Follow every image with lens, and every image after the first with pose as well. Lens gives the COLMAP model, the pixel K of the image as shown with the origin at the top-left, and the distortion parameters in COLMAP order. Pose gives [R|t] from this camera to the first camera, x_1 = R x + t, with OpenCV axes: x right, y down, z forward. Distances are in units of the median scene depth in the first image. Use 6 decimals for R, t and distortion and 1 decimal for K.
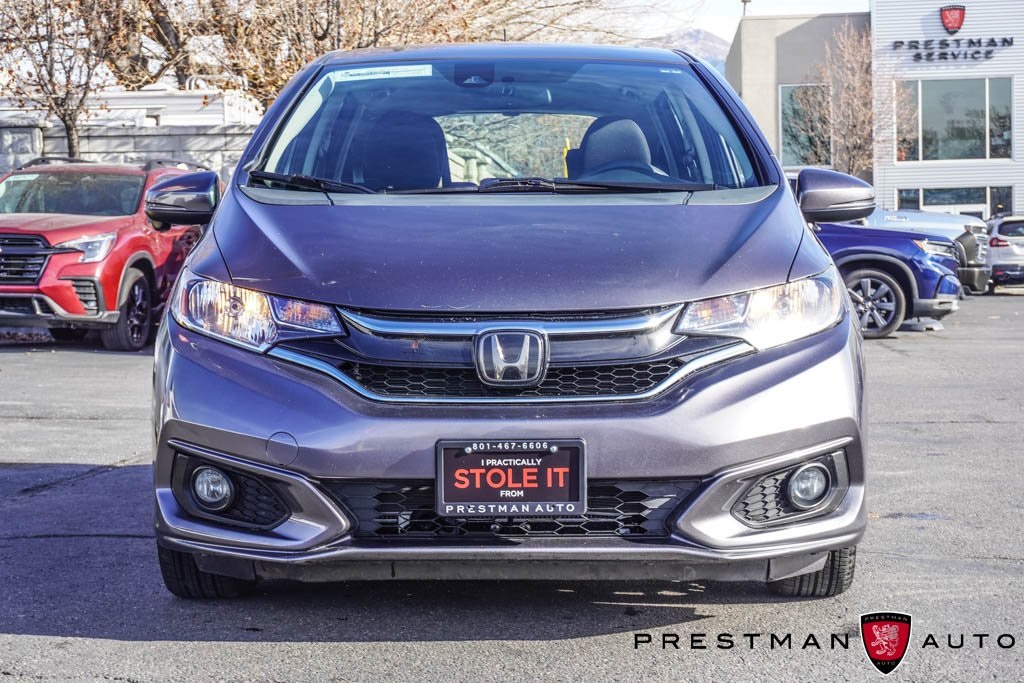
lens RADIAL K [[2209.3, 0, 512.7], [0, 2209.3, 344.4], [0, 0, 1]] dist [0.185138, 0.000000]
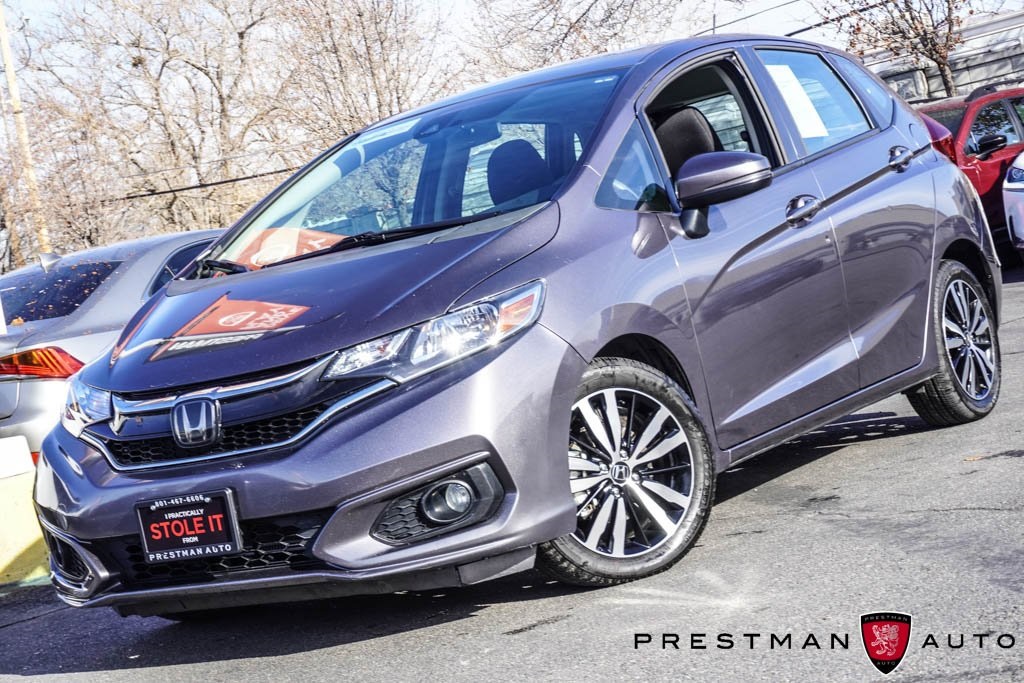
lens RADIAL K [[2209.3, 0, 510.9], [0, 2209.3, 340.8], [0, 0, 1]] dist [0.185138, 0.000000]
pose [[0.800028, -0.131174, -0.585448, 0.832811], [0.161047, 0.986946, -0.001059, -0.008743], [0.577944, -0.093437, 0.810710, 0.141784]]
